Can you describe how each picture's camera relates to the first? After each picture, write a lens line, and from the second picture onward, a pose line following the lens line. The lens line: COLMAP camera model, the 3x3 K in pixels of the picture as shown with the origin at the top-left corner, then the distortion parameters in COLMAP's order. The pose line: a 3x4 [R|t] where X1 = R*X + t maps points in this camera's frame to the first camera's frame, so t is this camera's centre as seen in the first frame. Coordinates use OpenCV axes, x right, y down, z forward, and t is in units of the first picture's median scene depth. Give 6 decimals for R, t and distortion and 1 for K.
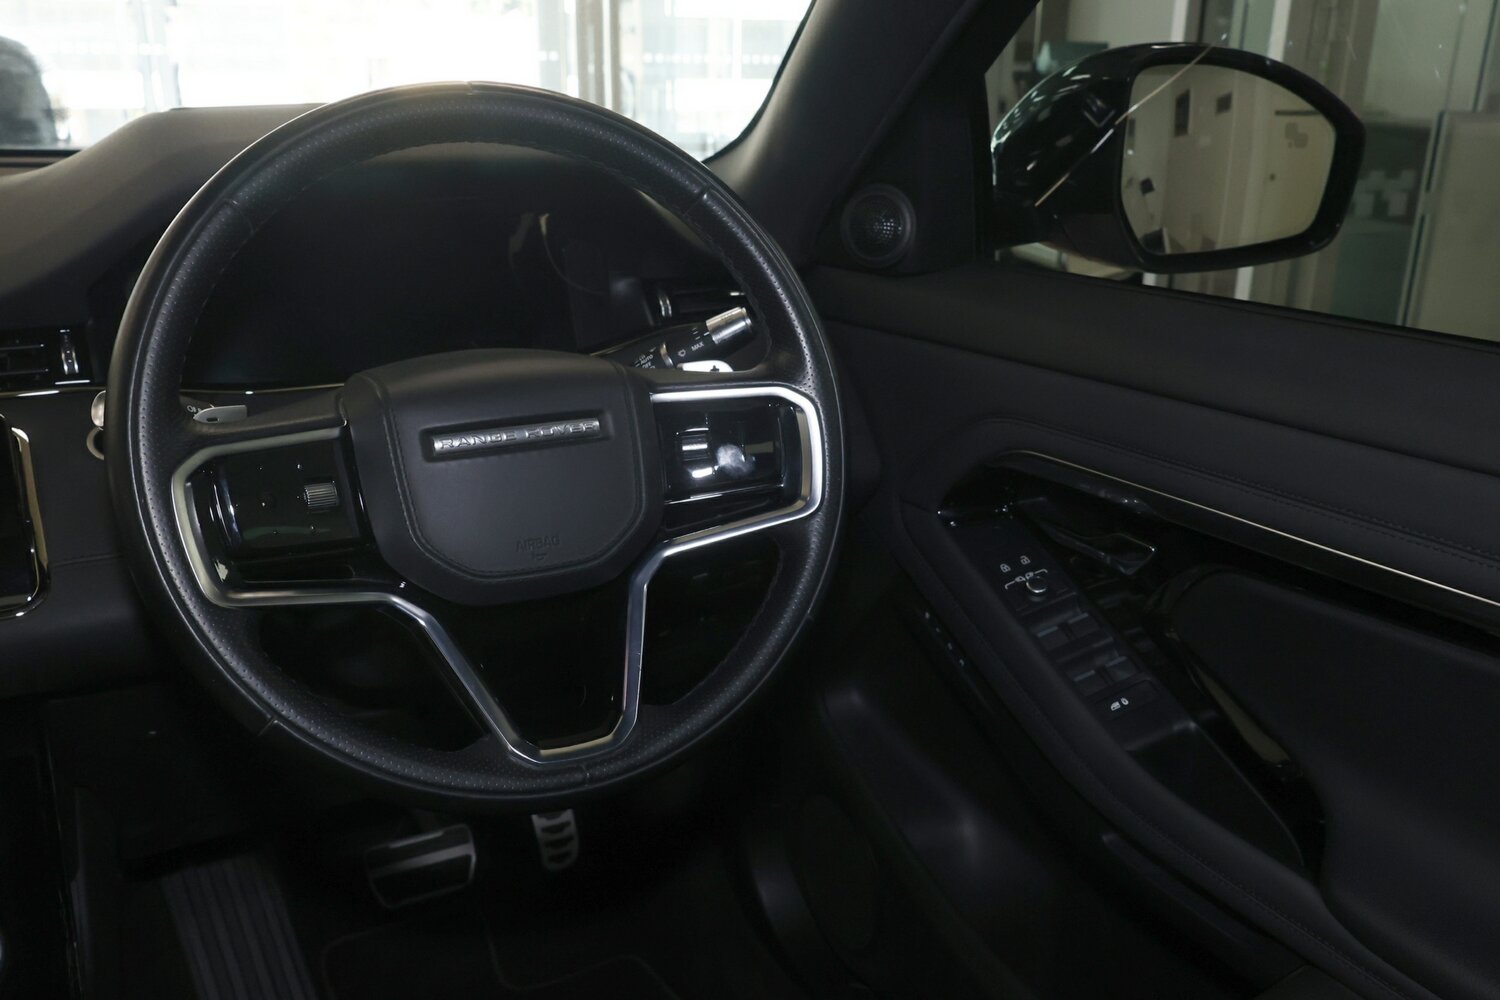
lens RADIAL K [[1165.1, 0, 748.7], [0, 1165.1, 500.9], [0, 0, 1]] dist [-0.000470, -0.002043]
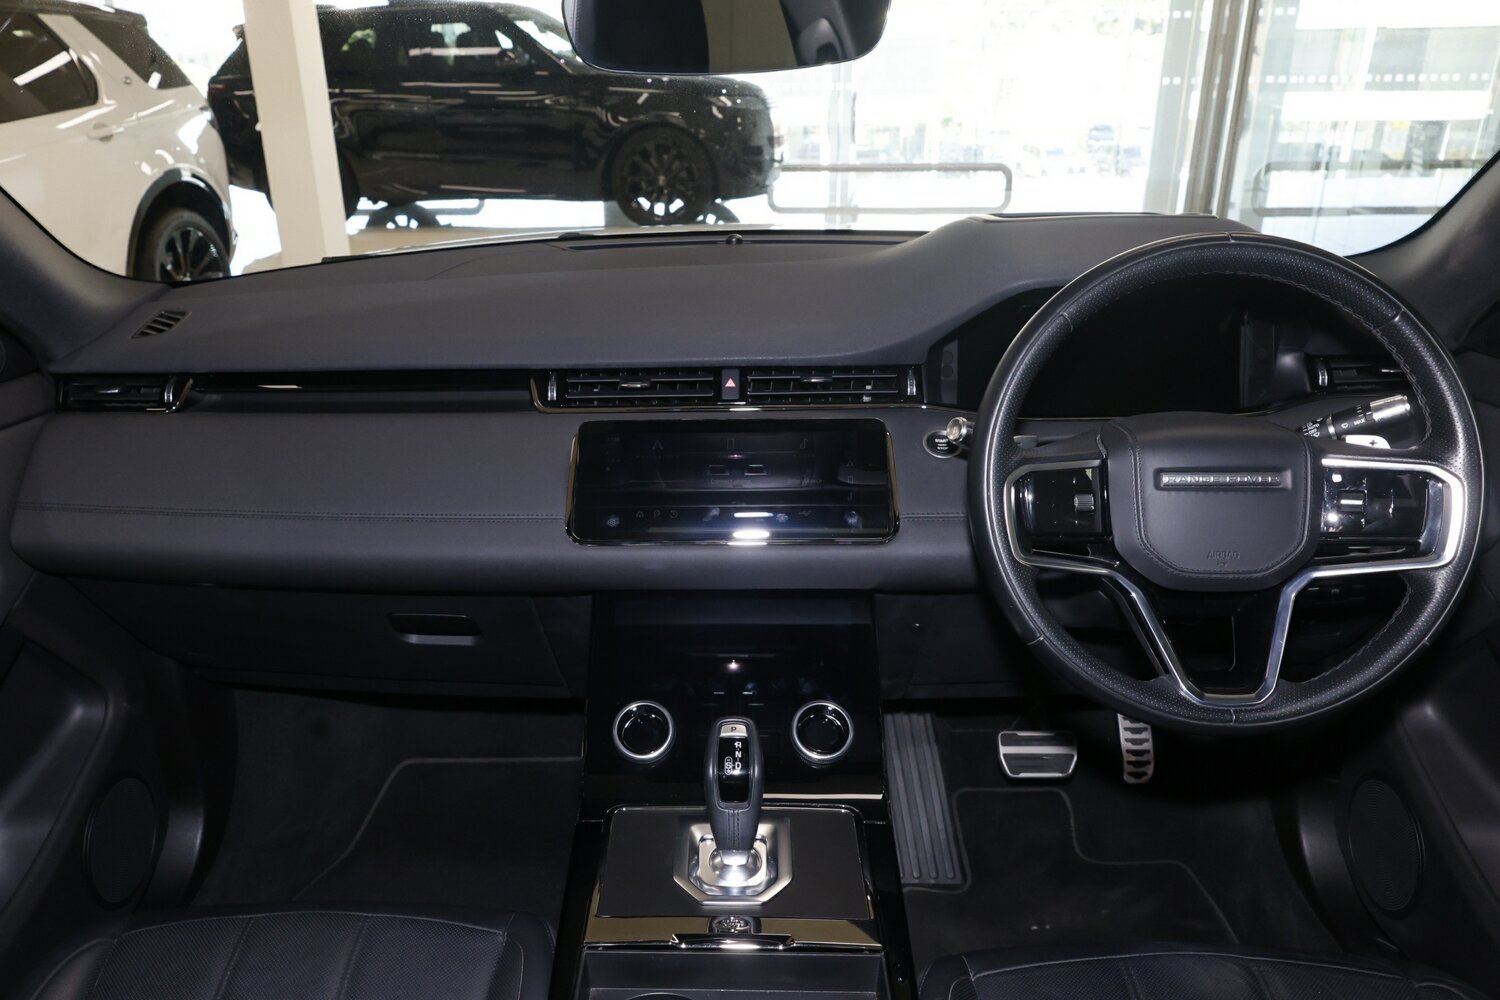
lens RADIAL K [[1031.8, 0, 751.1], [0, 1031.8, 526.4], [0, 0, 1]] dist [-0.006646, 0.007847]
pose [[0.878880, 0.161723, -0.448793, -0.109682], [-0.132695, 0.986532, 0.095640, -0.037832], [0.458216, -0.024504, 0.888503, -0.361414]]
